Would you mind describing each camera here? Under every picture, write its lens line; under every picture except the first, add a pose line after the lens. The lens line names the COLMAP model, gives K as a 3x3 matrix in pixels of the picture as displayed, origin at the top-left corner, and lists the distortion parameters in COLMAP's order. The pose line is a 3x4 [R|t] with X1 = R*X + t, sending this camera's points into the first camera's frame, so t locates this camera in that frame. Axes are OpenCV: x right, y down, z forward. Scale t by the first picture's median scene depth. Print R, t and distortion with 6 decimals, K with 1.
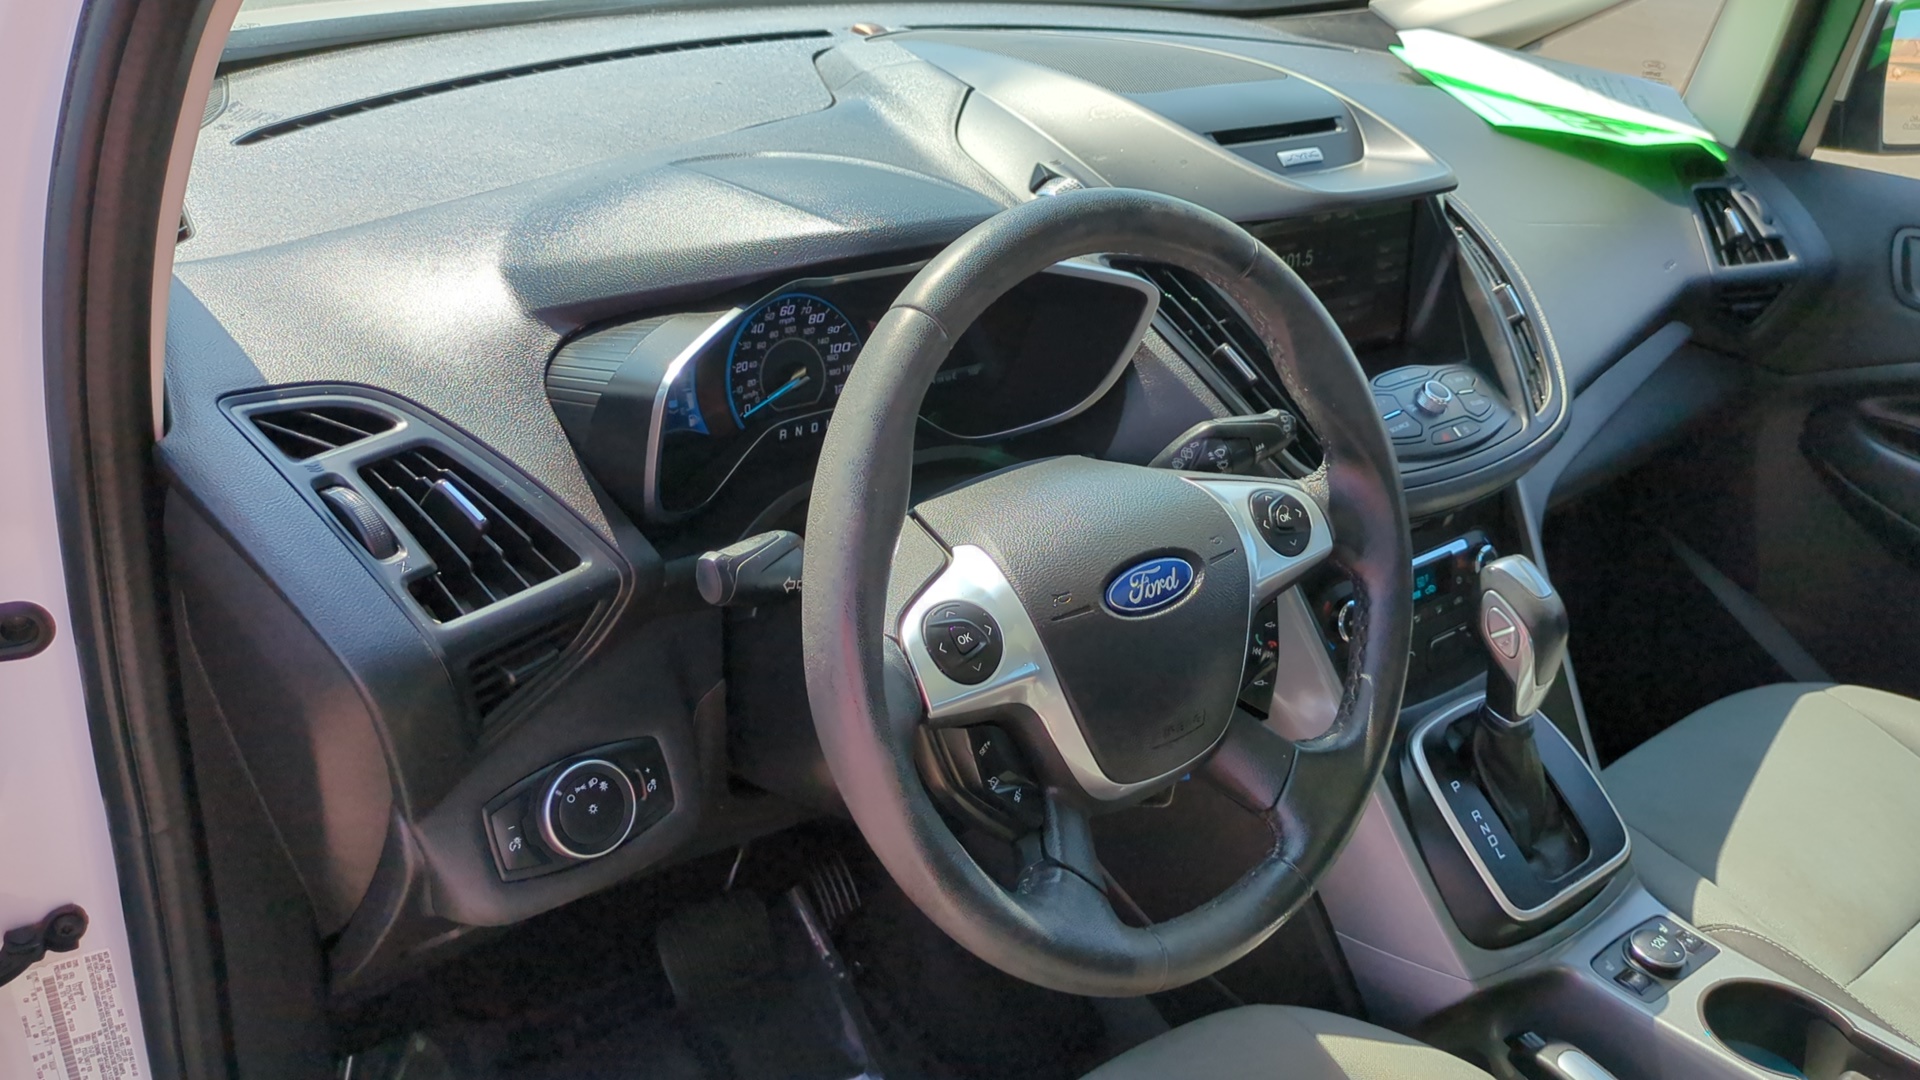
lens RADIAL K [[1648.3, 0, 976.0], [0, 1648.3, 540.3], [0, 0, 1]] dist [0.055403, -0.069753]
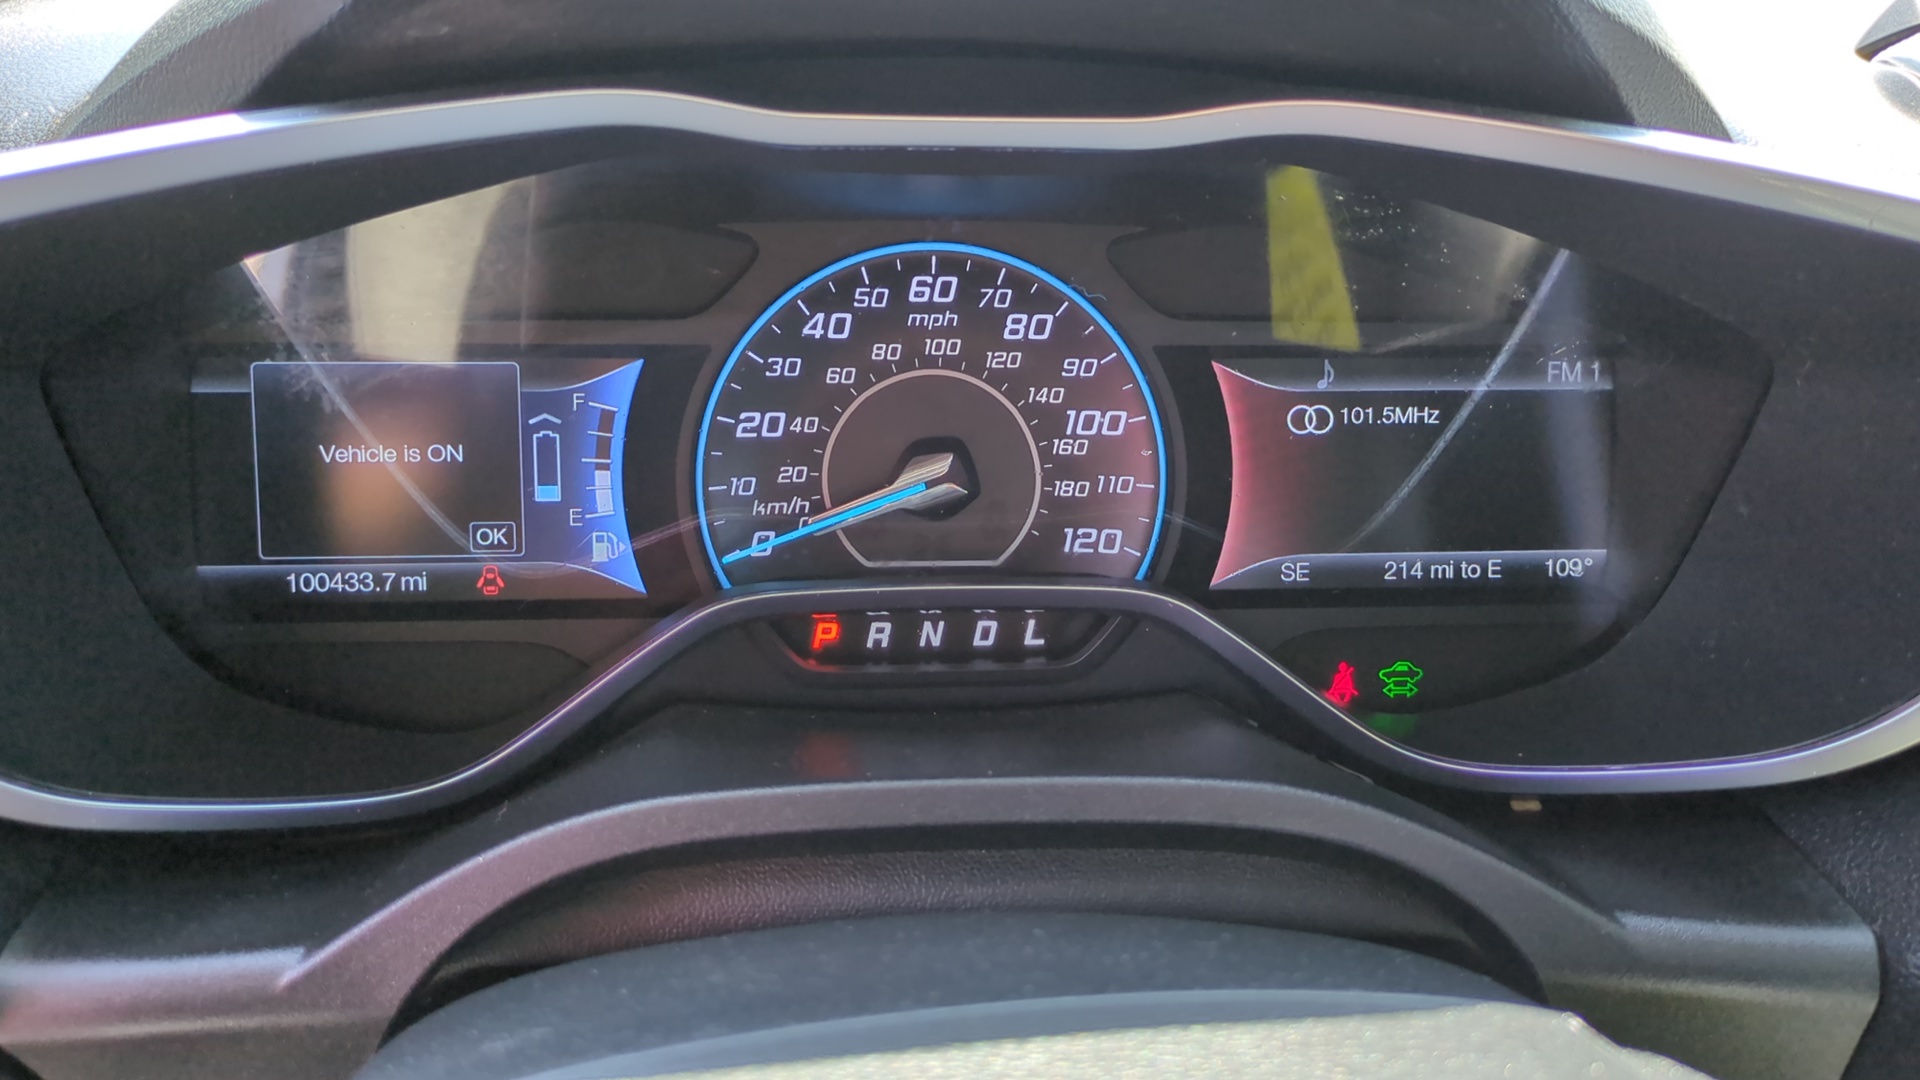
lens RADIAL K [[1648.3, 0, 988.6], [0, 1648.3, 515.5], [0, 0, 1]] dist [0.055403, -0.069753]
pose [[0.826098, 0.162563, -0.539570, 0.095031], [-0.217058, 0.975401, -0.038450, -0.084706], [0.520047, 0.148881, 0.841062, 0.746054]]
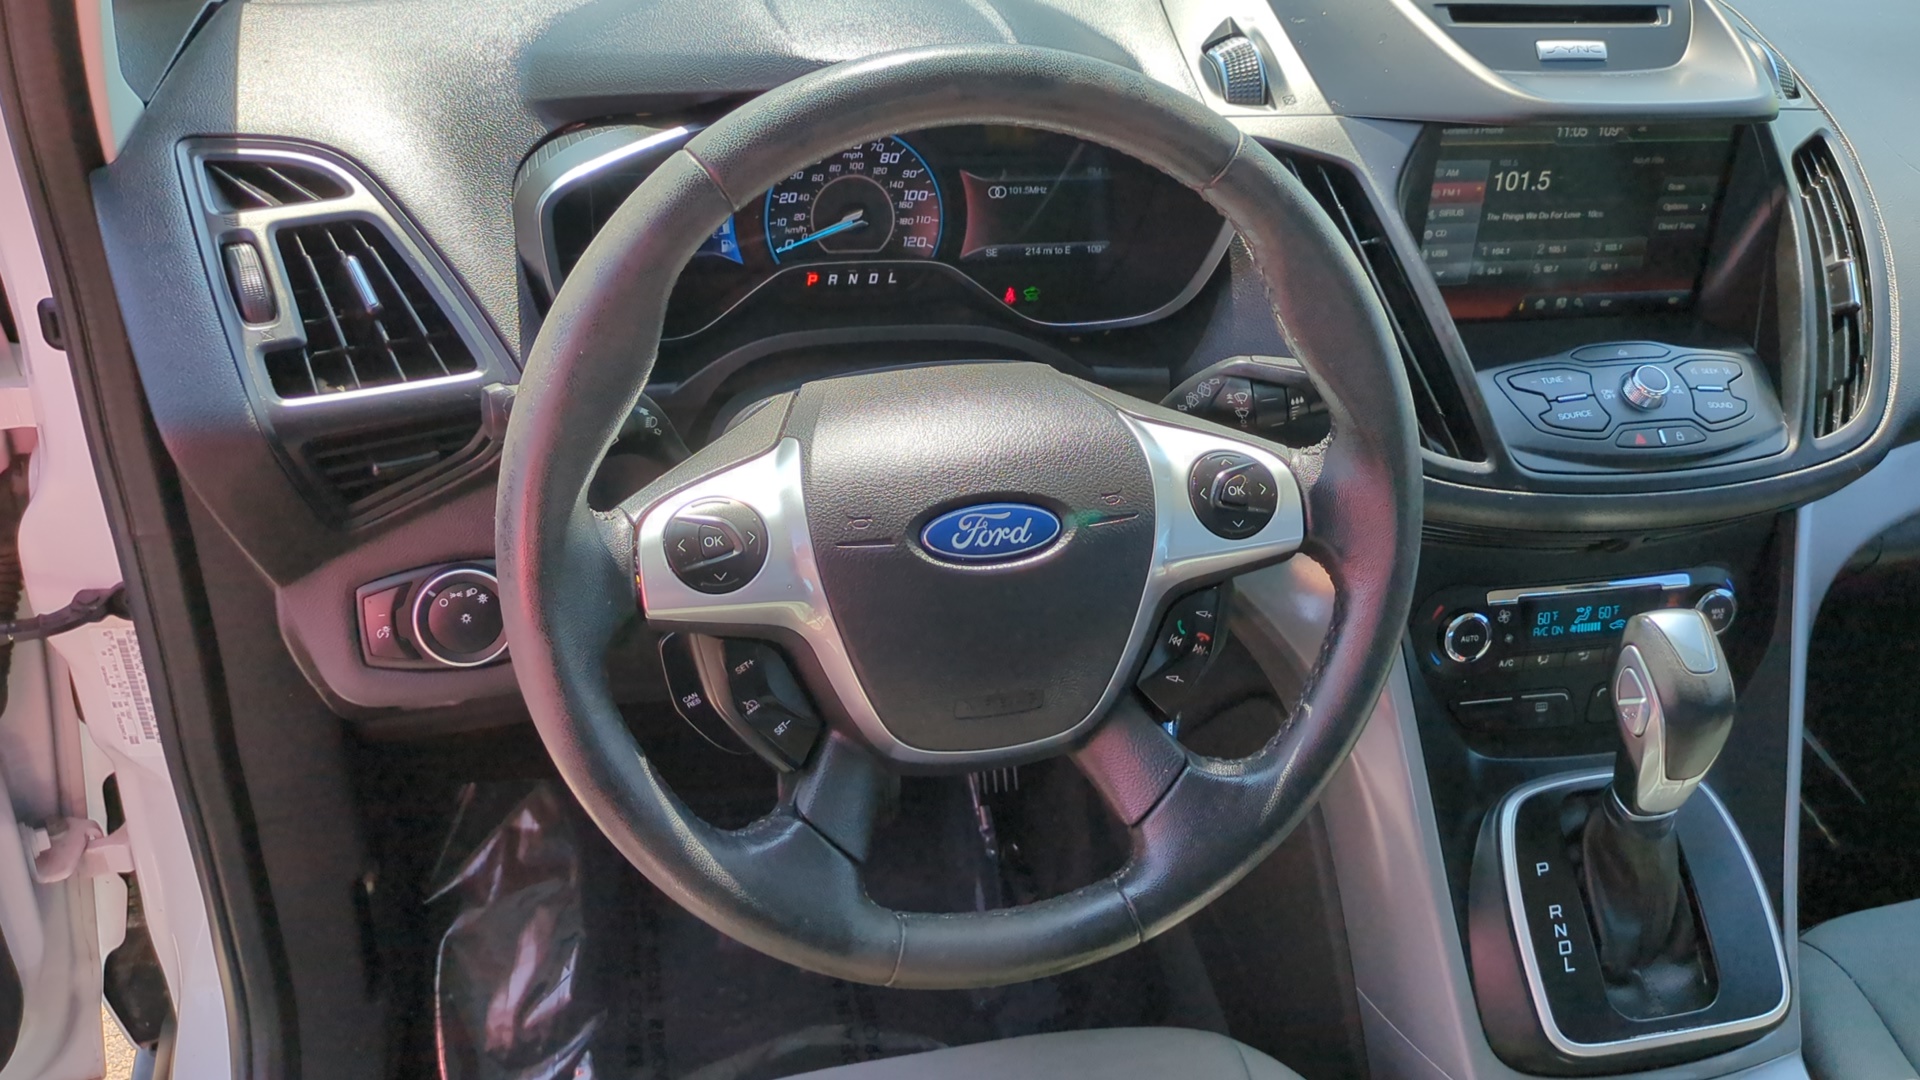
lens RADIAL K [[1648.3, 0, 966.9], [0, 1648.3, 533.7], [0, 0, 1]] dist [0.055403, -0.069753]
pose [[0.901941, 0.238081, -0.360306, 0.330834], [-0.202722, 0.970088, 0.133542, -0.068012], [0.381322, -0.047405, 0.923226, 0.183809]]
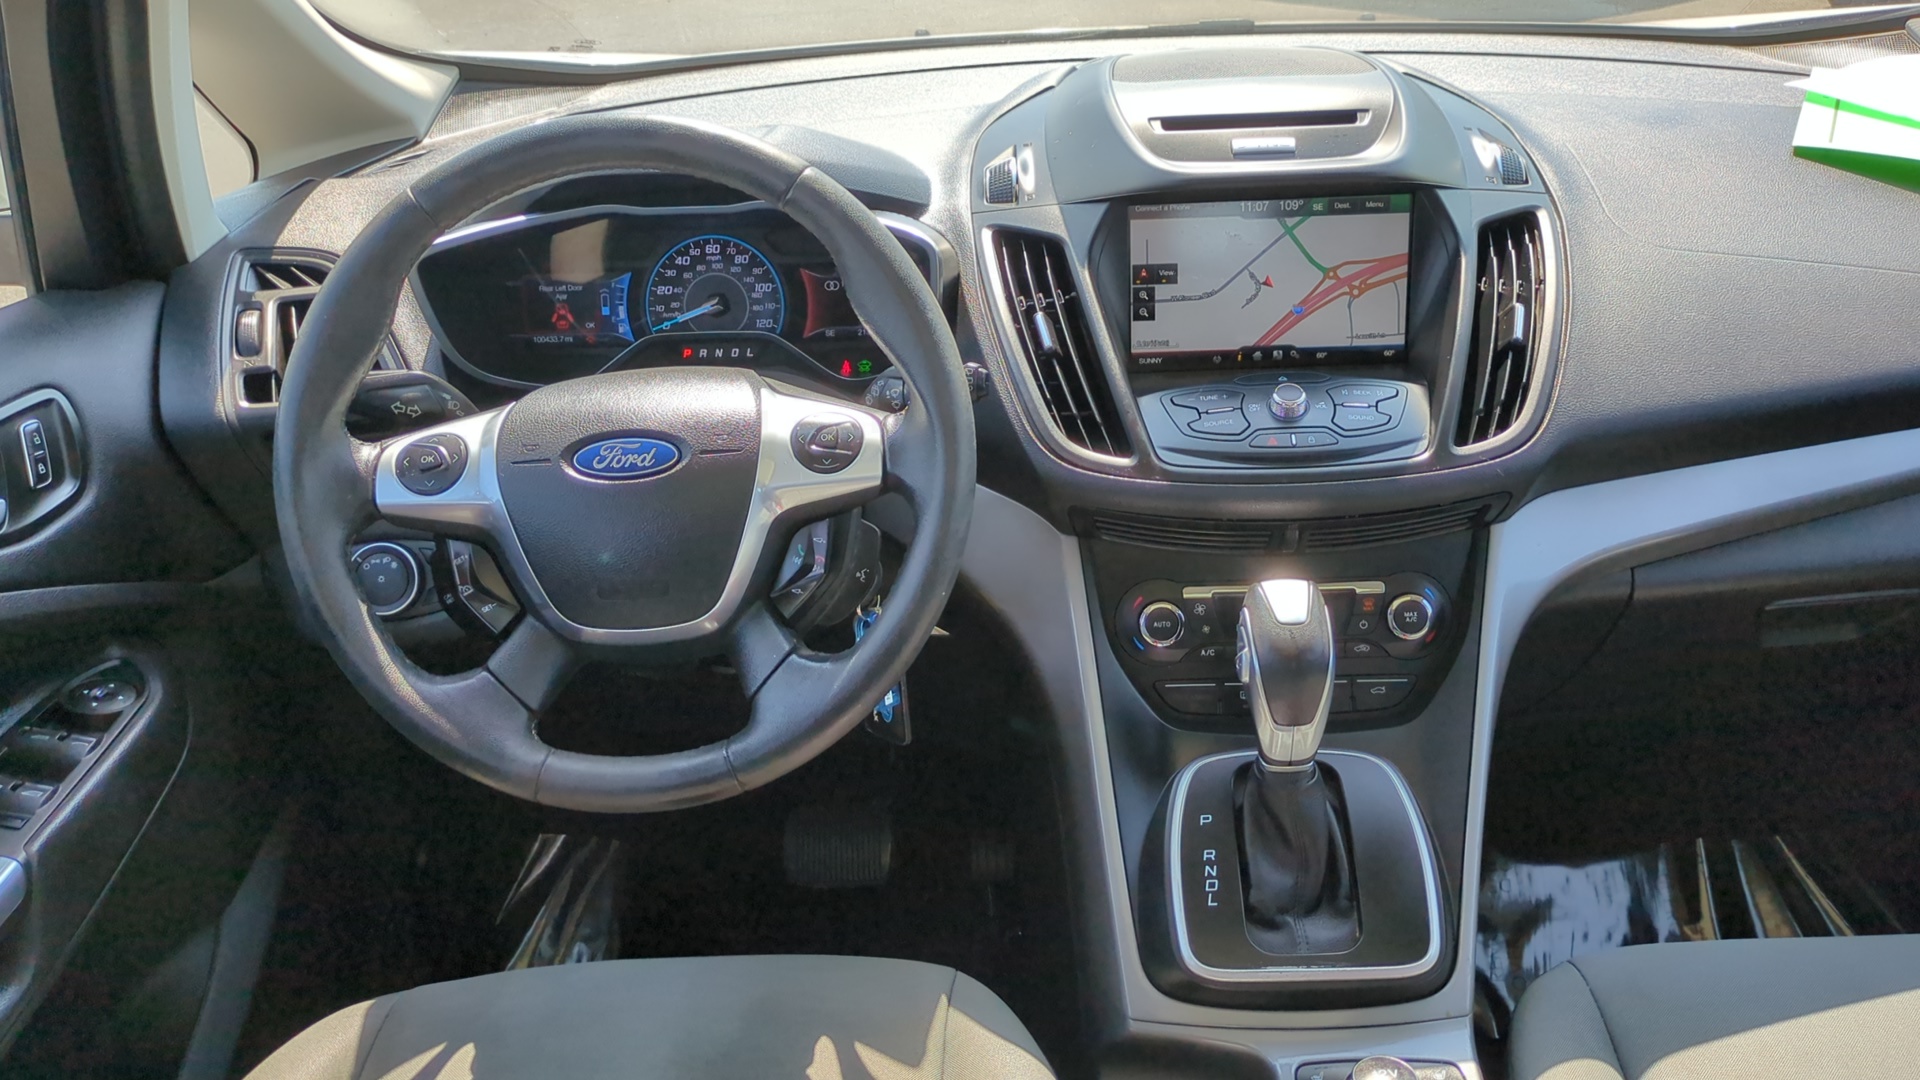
lens RADIAL K [[1648.3, 0, 960.9], [0, 1648.3, 540.3], [0, 0, 1]] dist [0.055403, -0.069753]
pose [[0.750998, 0.162945, -0.639884, 0.850002], [-0.206326, 0.978458, 0.007008, 0.022356], [0.627241, 0.126762, 0.768440, 0.228751]]
